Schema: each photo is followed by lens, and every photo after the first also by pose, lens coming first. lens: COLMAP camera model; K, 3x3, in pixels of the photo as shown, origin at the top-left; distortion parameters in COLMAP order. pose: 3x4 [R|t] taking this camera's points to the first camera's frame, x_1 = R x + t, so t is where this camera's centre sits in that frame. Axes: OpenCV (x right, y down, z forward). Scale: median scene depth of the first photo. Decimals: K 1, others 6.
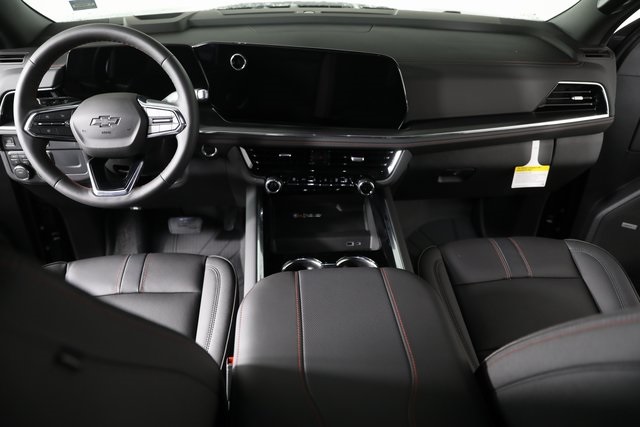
lens RADIAL K [[436.6, 0, 319.1], [0, 436.6, 212.3], [0, 0, 1]] dist [-0.096536, 0.062945]
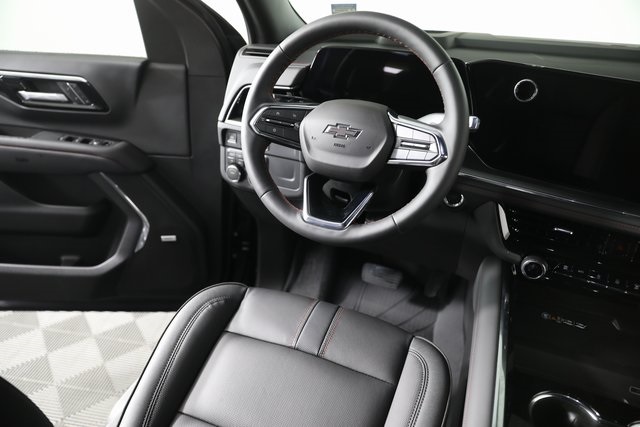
lens RADIAL K [[436.6, 0, 322.5], [0, 436.6, 213.8], [0, 0, 1]] dist [-0.096536, 0.062945]
pose [[0.889776, 0.236863, -0.390120, -0.163993], [-0.276918, 0.959647, -0.048935, -0.019098], [0.362787, 0.151572, 0.919463, 0.246273]]
